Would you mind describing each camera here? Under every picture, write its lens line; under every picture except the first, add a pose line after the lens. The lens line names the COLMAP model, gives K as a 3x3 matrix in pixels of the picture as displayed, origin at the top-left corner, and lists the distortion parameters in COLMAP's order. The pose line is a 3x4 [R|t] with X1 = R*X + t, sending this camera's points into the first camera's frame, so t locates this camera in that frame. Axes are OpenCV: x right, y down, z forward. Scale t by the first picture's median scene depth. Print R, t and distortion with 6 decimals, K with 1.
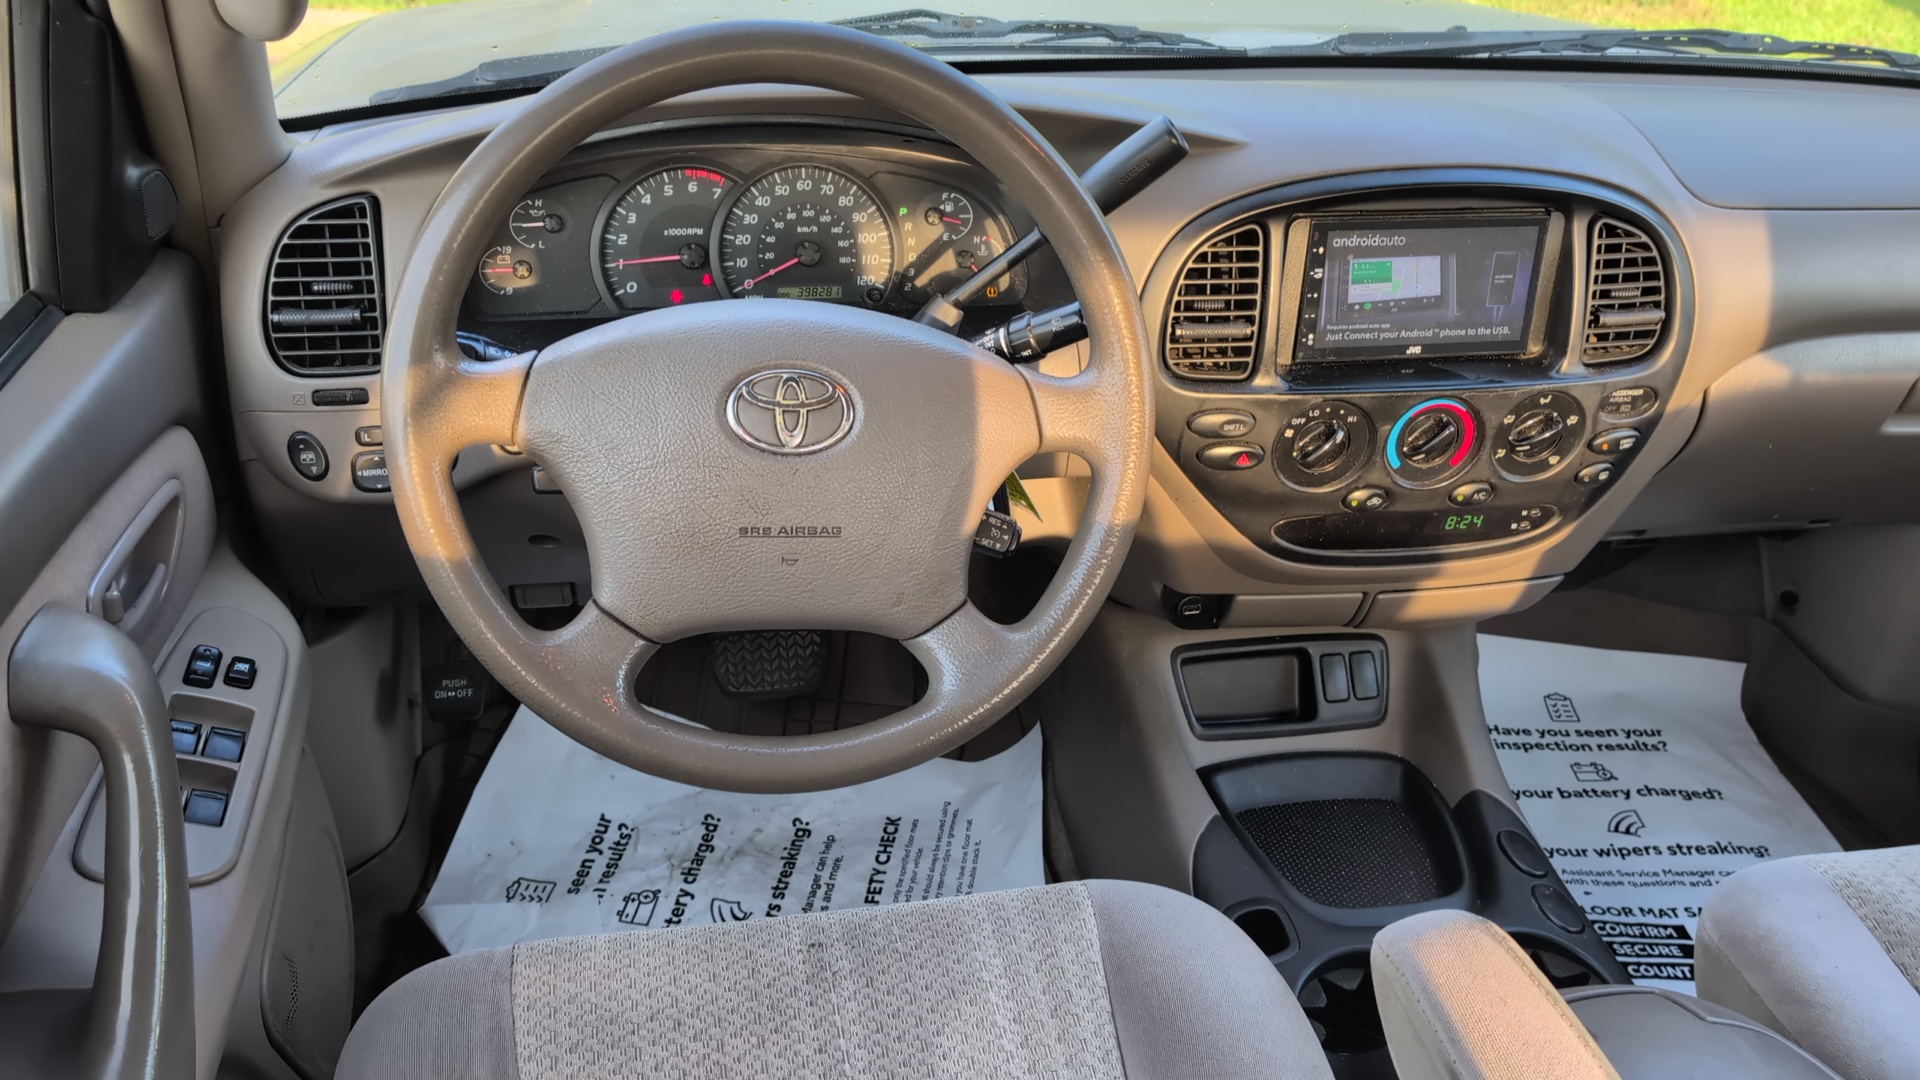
lens RADIAL K [[1579.7, 0, 960.0], [0, 1579.7, 540.0], [0, 0, 1]] dist [0.102355, -0.403724]
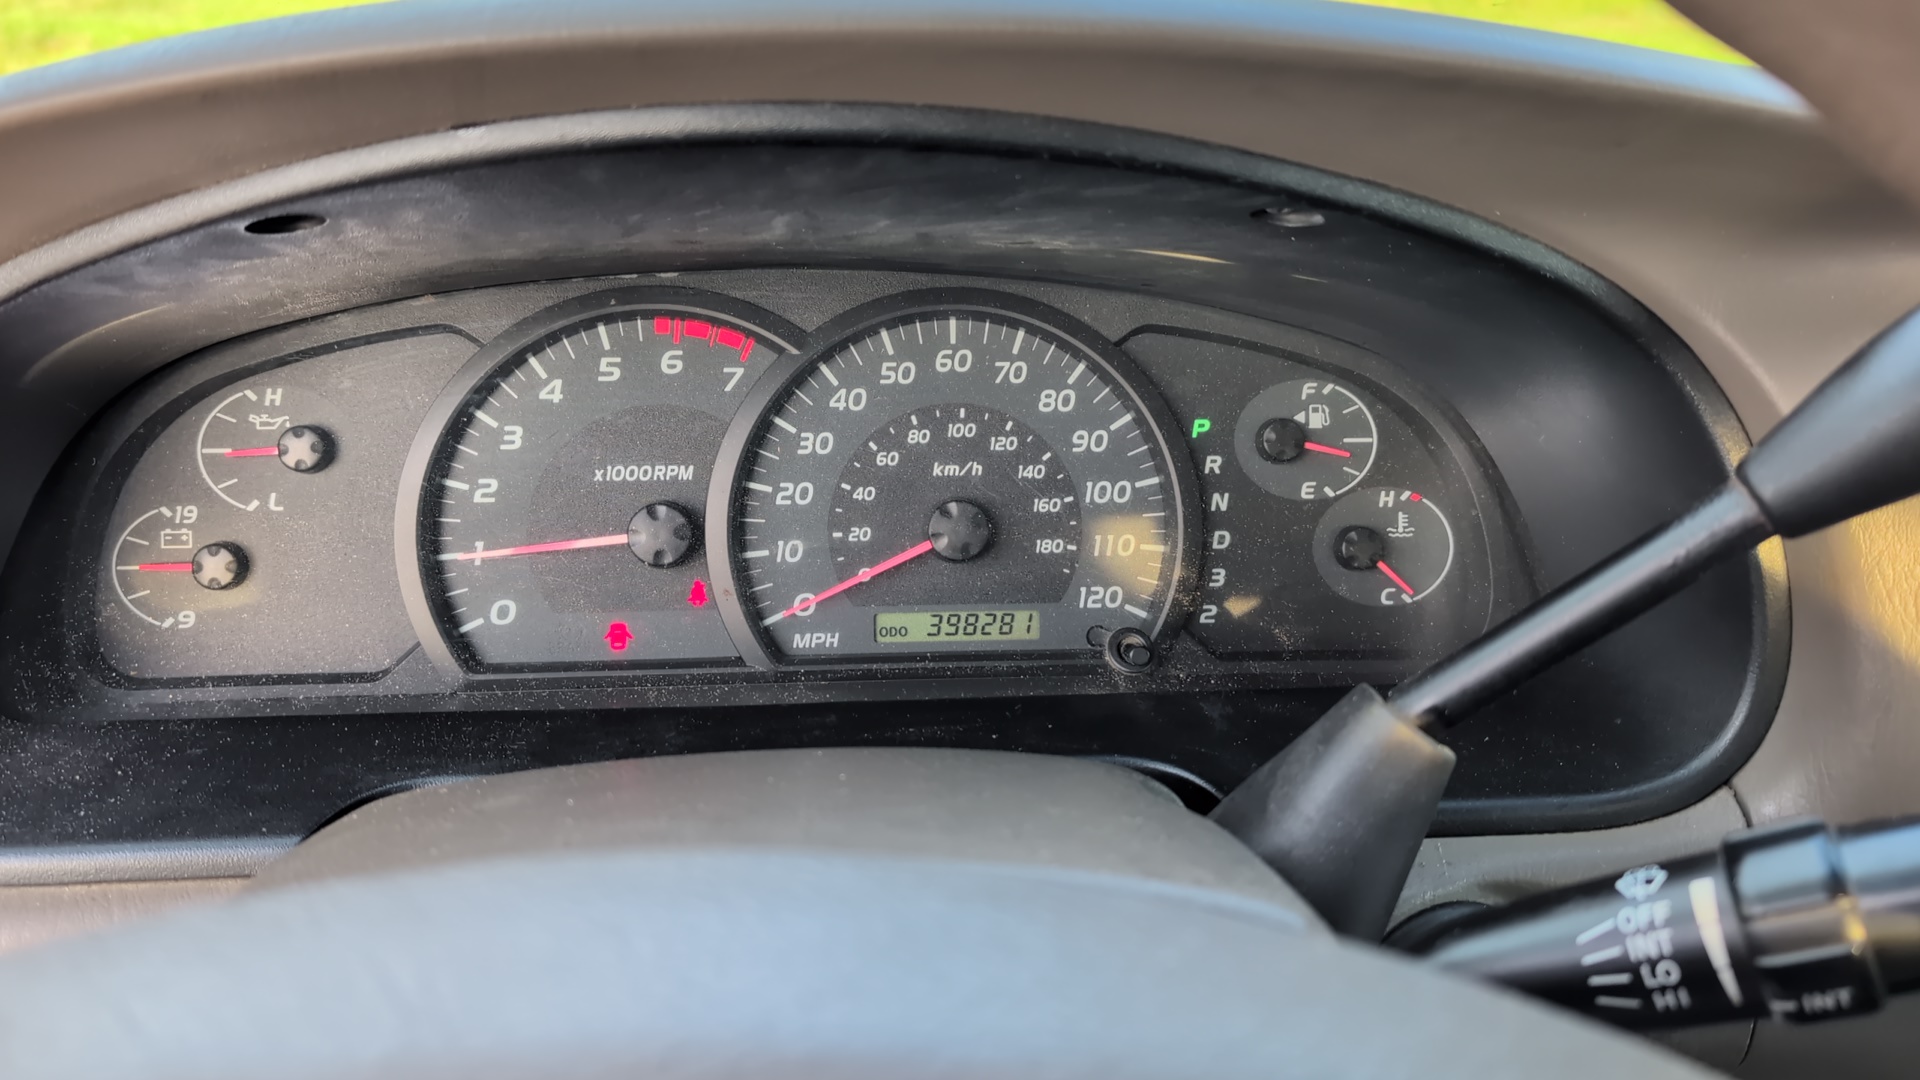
lens RADIAL K [[1568.0, 0, 960.0], [0, 1568.0, 540.0], [0, 0, 1]] dist [0.206147, -0.679738]
pose [[0.993607, 0.018451, -0.111376, -0.053620], [-0.033266, 0.990603, -0.132662, -0.131176], [0.107882, 0.135519, 0.984884, 0.638869]]
